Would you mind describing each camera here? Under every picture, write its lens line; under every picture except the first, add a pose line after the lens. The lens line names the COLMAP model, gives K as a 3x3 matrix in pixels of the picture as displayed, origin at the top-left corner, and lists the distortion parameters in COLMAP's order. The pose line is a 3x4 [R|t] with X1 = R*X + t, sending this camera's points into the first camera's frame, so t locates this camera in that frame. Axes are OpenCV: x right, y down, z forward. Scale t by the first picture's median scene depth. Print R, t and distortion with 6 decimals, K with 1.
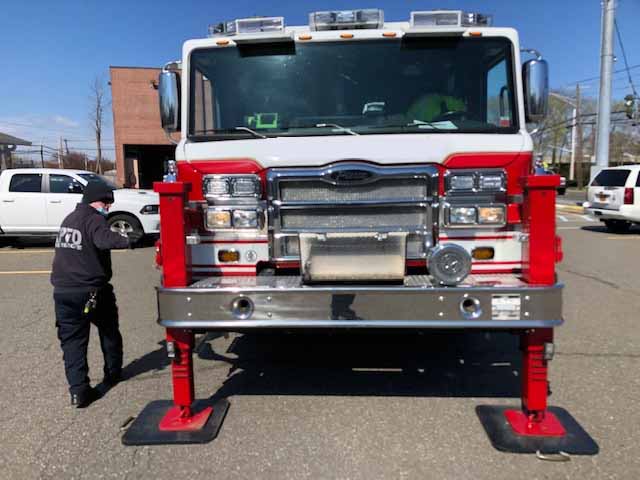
lens RADIAL K [[522.3, 0, 320.0], [0, 522.3, 240.0], [0, 0, 1]] dist [0.029856, -0.011088]
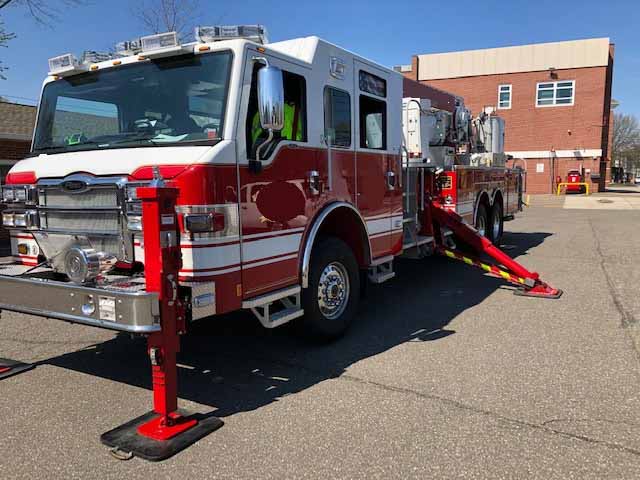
lens RADIAL K [[522.3, 0, 320.0], [0, 522.3, 240.0], [0, 0, 1]] dist [0.029856, -0.011088]
pose [[0.887182, 0.048141, -0.458902, 1.037650], [-0.054237, 0.998528, -0.000103, -0.029837], [0.458222, 0.024980, 0.888487, 0.201192]]
